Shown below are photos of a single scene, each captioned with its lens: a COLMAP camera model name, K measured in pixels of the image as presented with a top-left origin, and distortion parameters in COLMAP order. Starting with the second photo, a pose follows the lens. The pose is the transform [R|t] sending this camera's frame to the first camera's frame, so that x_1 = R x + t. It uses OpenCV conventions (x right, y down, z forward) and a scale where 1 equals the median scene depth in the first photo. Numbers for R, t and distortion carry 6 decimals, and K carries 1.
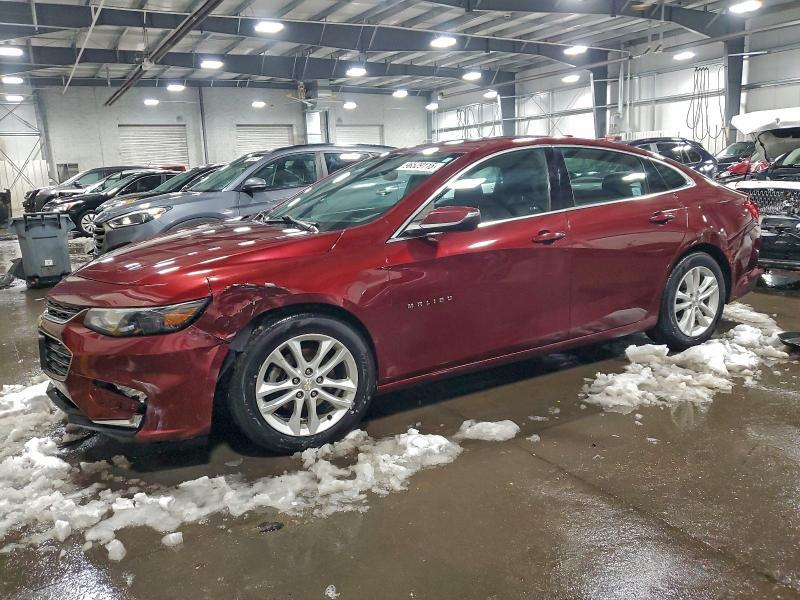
lens RADIAL K [[625.2, 0, 400.0], [0, 625.2, 300.0], [0, 0, 1]] dist [-0.002577, 0.000225]
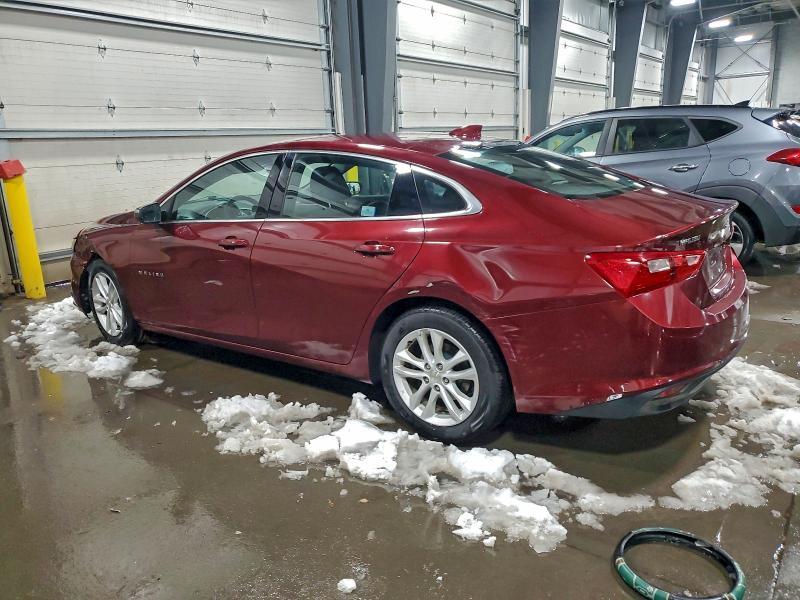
lens RADIAL K [[625.2, 0, 400.0], [0, 625.2, 300.0], [0, 0, 1]] dist [-0.002577, 0.000225]
pose [[0.396289, 0.251786, -0.882926, 1.071285], [-0.160730, 0.965836, 0.203288, -0.219720], [0.903947, 0.061352, 0.423220, 0.676041]]
